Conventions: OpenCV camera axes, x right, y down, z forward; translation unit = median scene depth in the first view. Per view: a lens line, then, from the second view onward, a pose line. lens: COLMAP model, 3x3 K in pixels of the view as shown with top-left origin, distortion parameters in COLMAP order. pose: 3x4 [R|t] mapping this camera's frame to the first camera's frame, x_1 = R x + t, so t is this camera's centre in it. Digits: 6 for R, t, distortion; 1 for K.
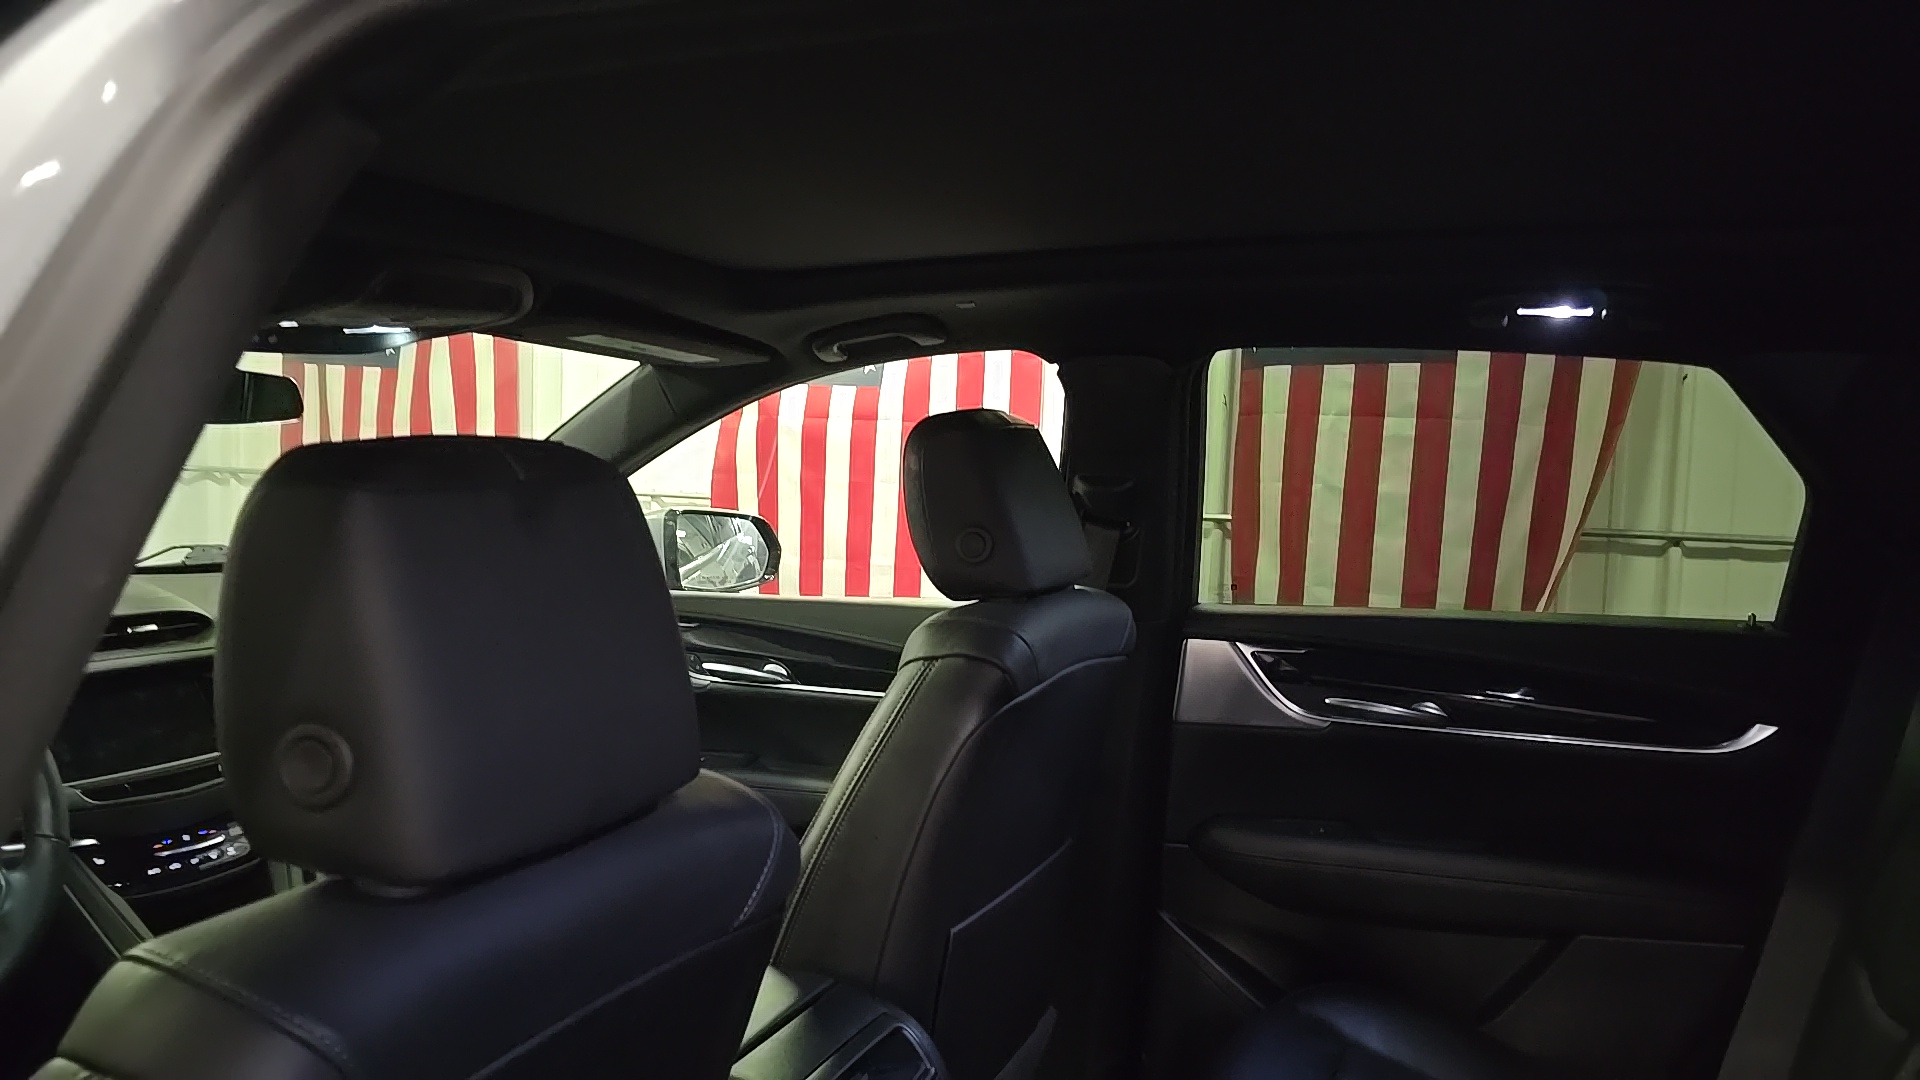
lens RADIAL K [[1328.2, 0, 1015.7], [0, 1328.2, 532.9], [0, 0, 1]] dist [0.125536, -0.147161]
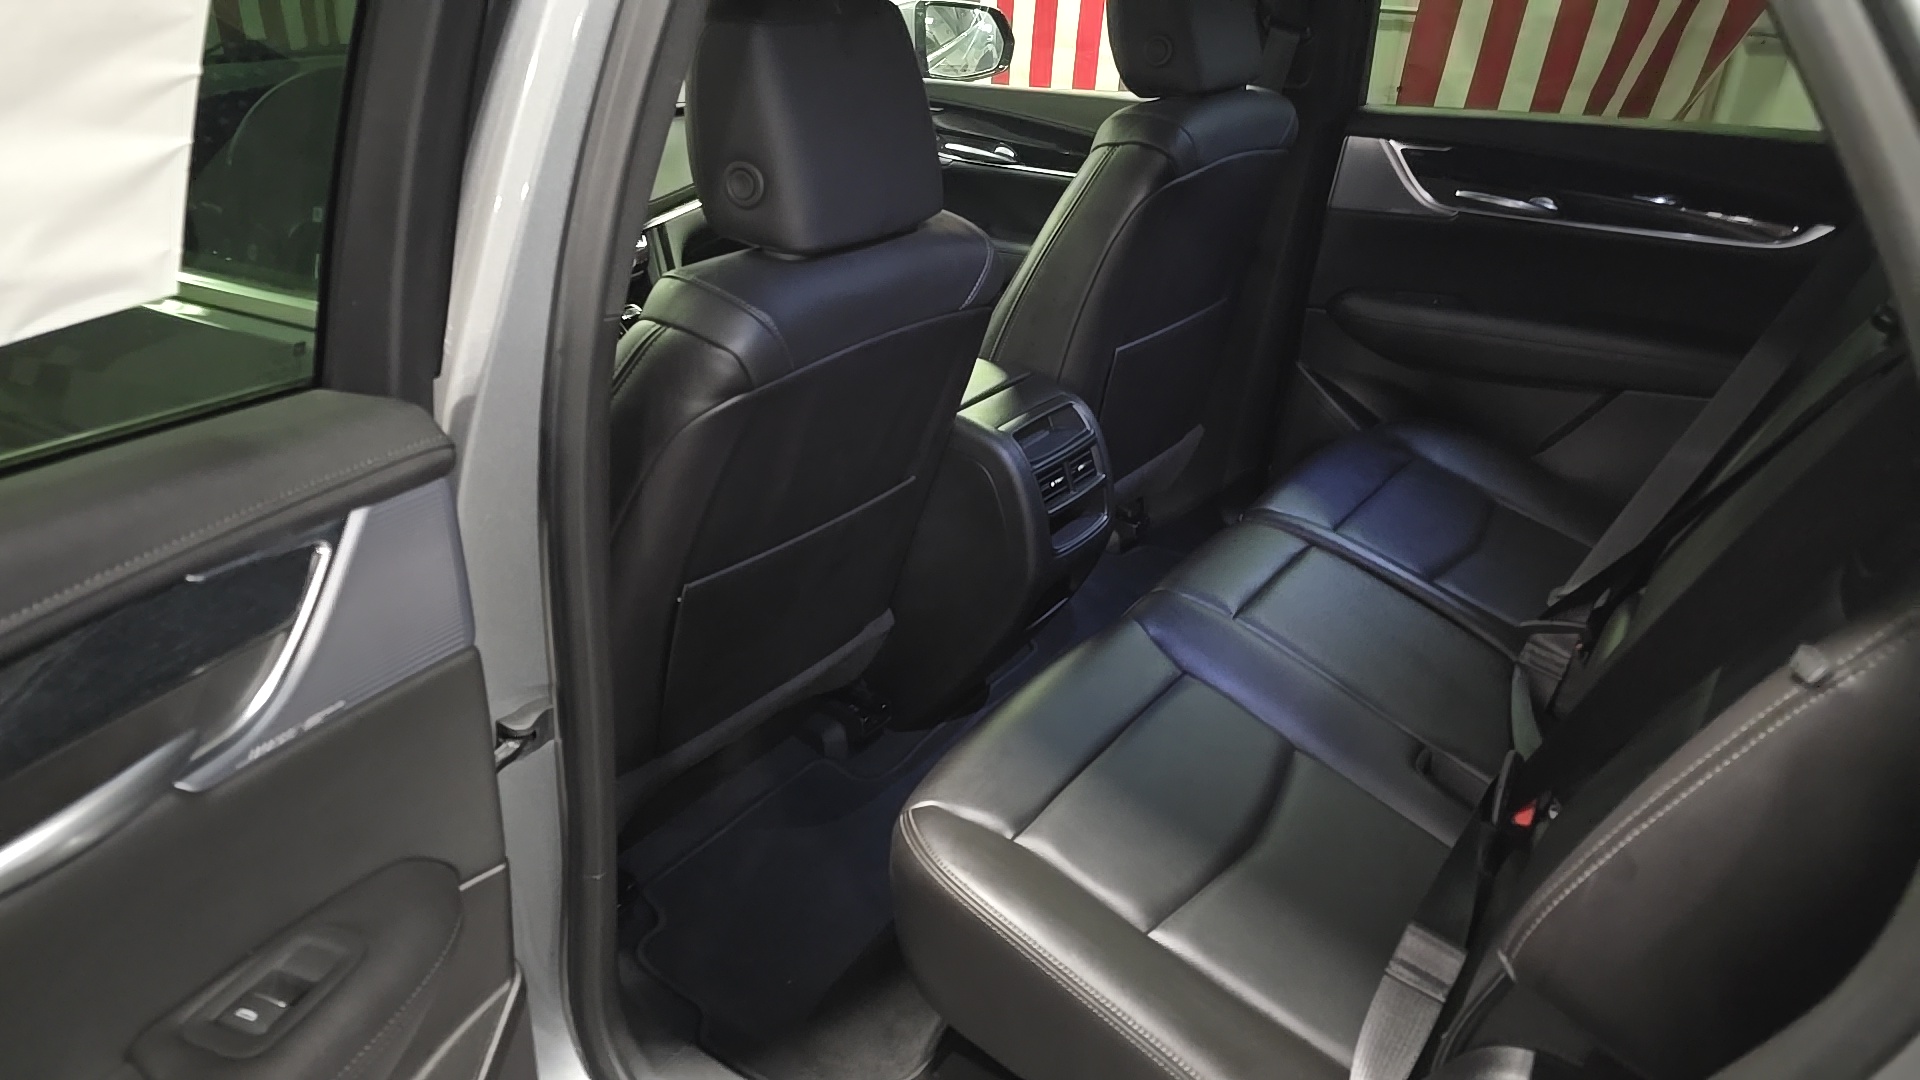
lens RADIAL K [[1287.9, 0, 960.0], [0, 1287.9, 540.0], [0, 0, 1]] dist [0.058071, -0.052846]
pose [[0.975051, 0.099637, -0.198362, 0.059493], [-0.017312, 0.925014, 0.379537, -0.019537], [0.221303, -0.366634, 0.903661, -0.239292]]
